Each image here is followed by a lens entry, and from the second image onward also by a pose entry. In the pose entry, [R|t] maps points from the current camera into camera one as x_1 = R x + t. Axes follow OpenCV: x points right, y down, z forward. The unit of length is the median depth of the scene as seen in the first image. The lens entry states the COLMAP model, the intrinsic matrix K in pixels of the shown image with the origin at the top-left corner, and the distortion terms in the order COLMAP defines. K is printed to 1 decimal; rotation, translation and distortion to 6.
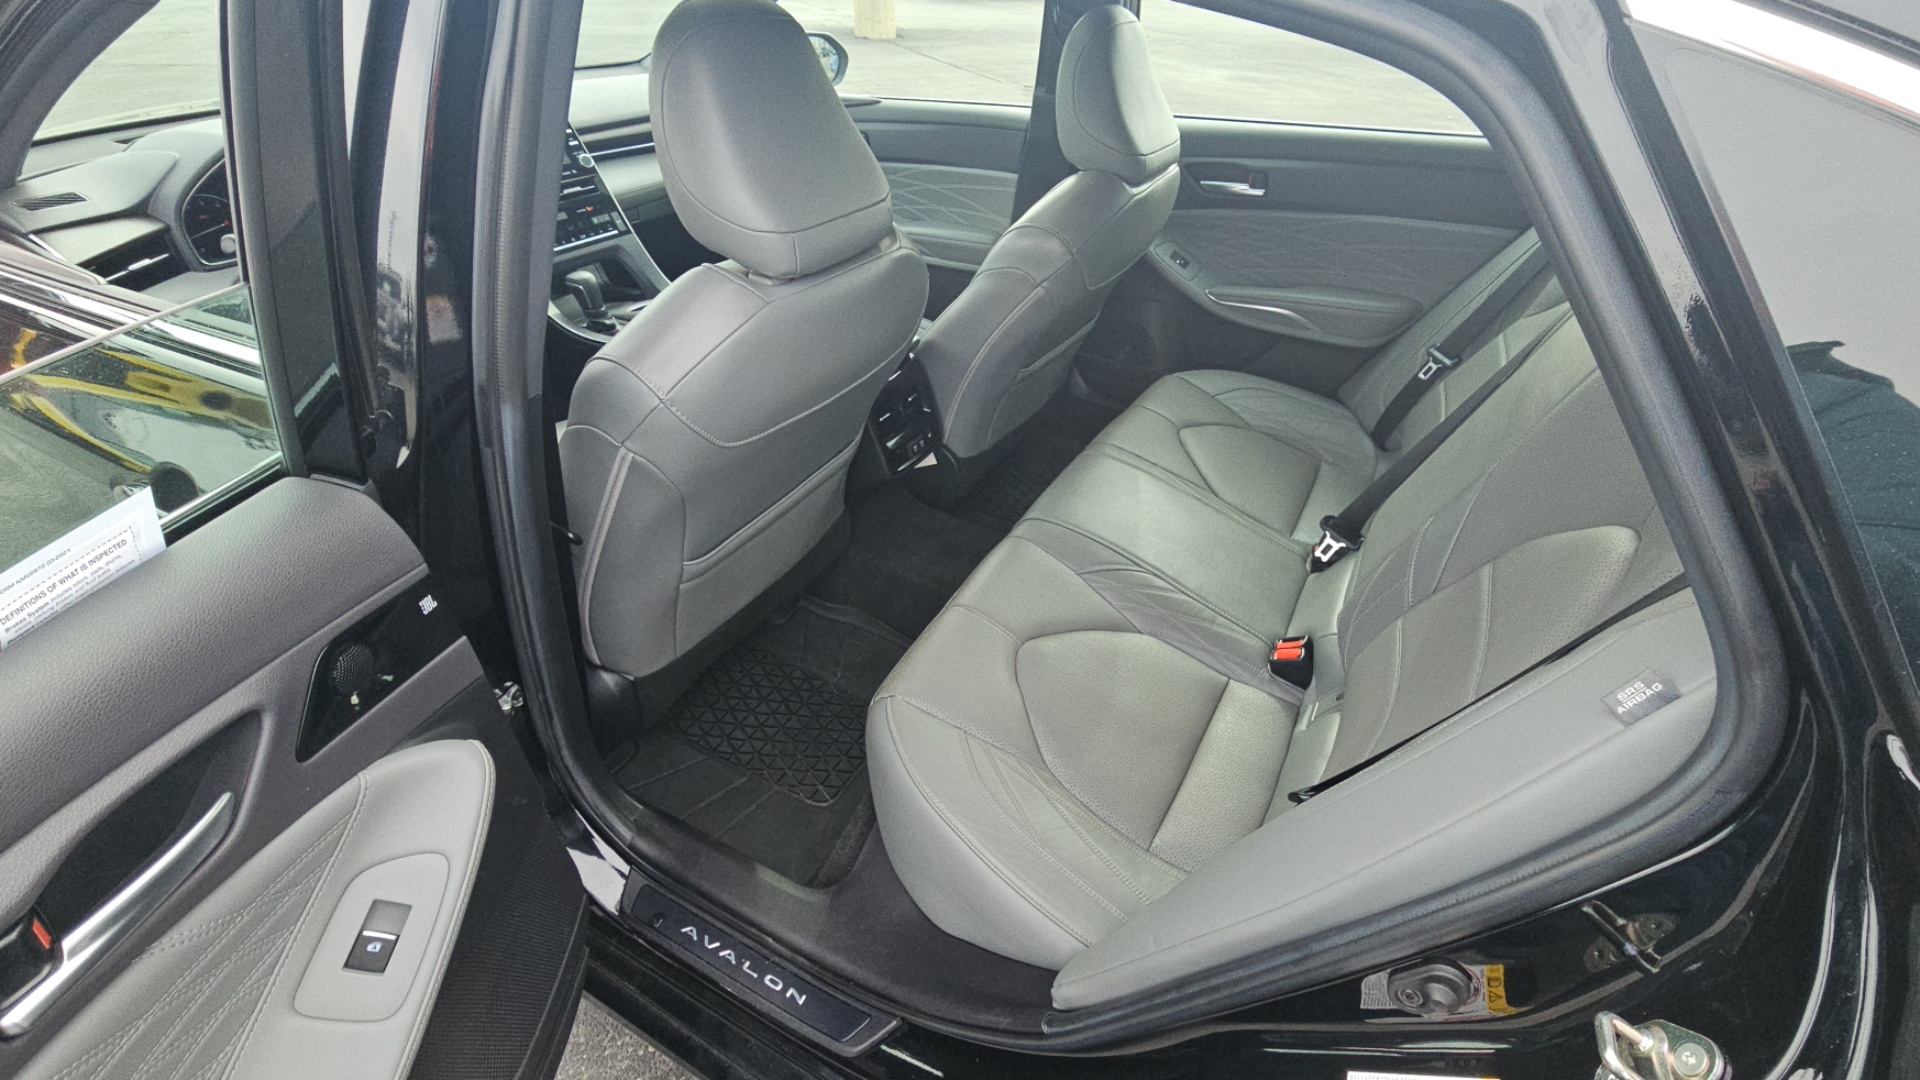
lens RADIAL K [[856.3, 0, 986.9], [0, 856.3, 542.1], [0, 0, 1]] dist [0.013306, -0.008961]
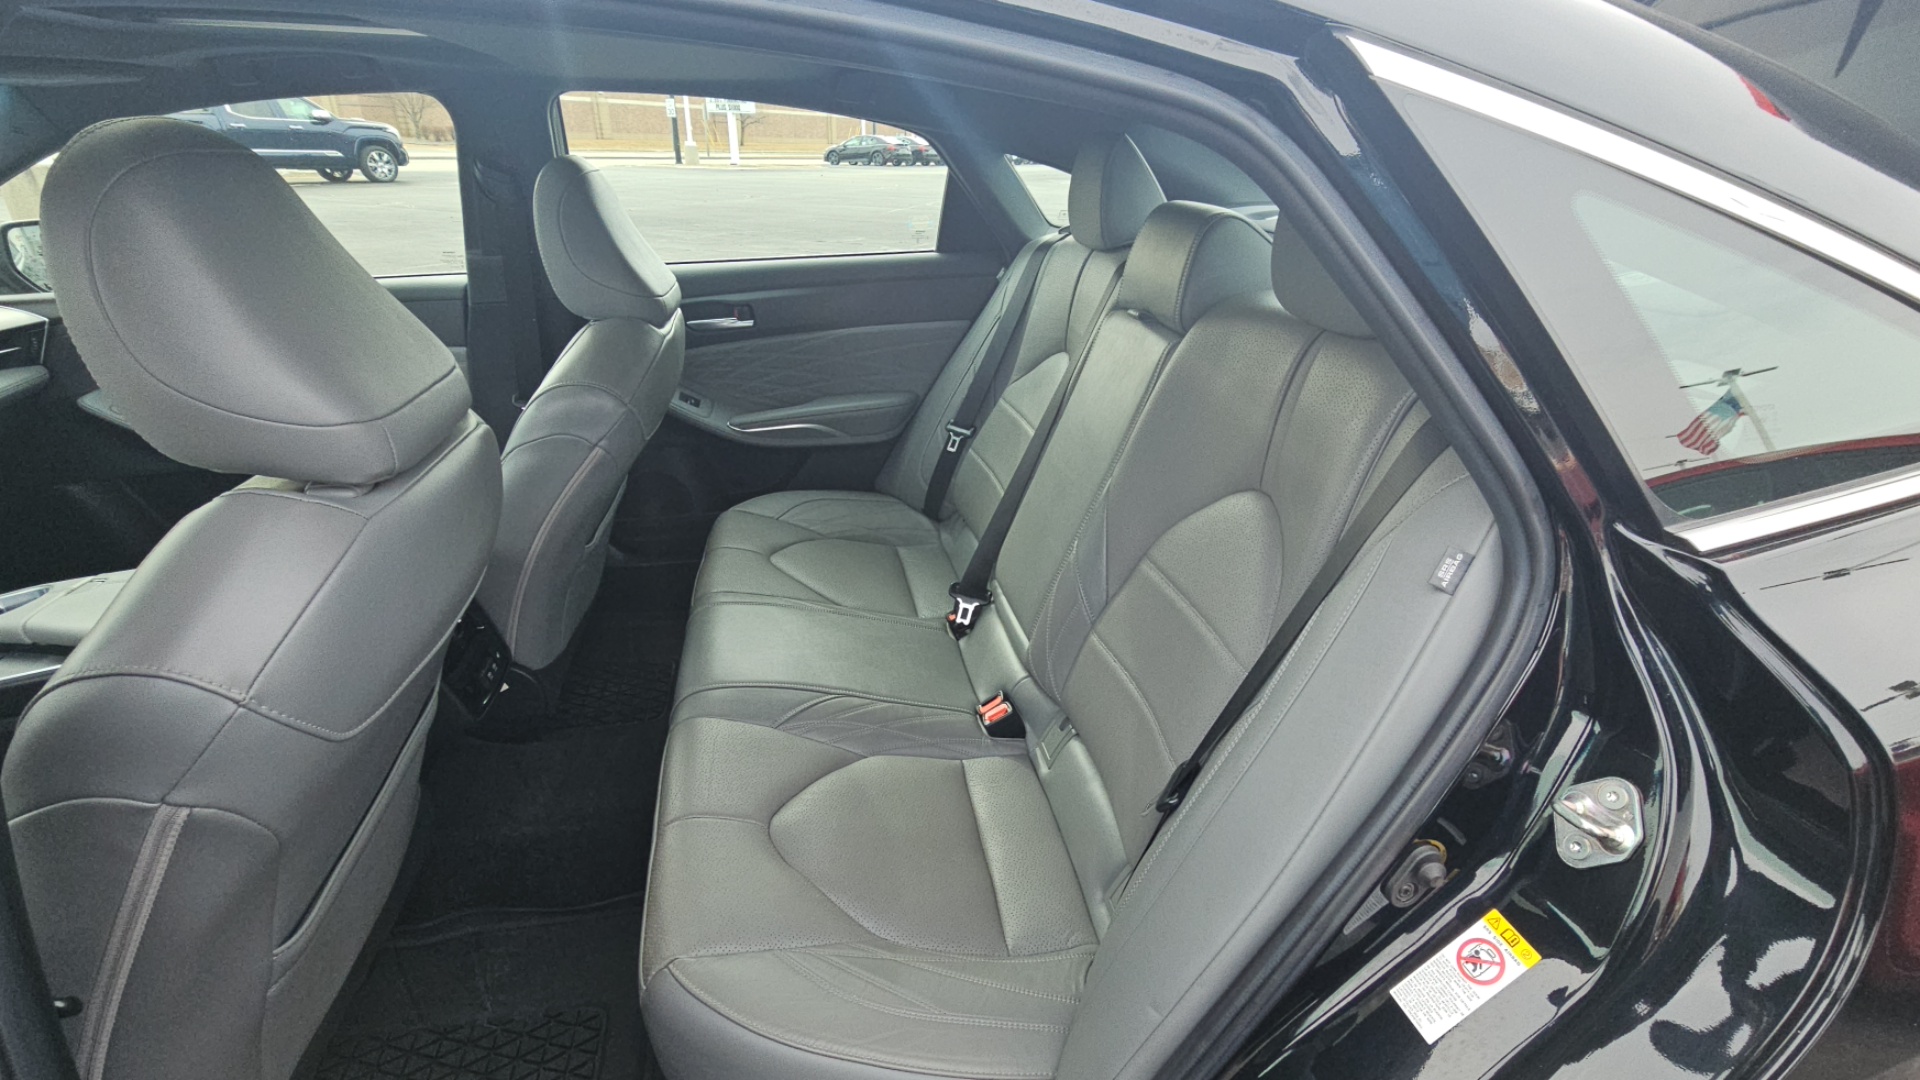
lens RADIAL K [[854.7, 0, 979.8], [0, 854.7, 545.8], [0, 0, 1]] dist [0.010678, -0.008184]
pose [[0.762484, -0.291212, 0.577766, -0.177755], [0.377767, 0.925343, -0.032142, -0.027605], [-0.525271, 0.242769, 0.815569, 0.101068]]
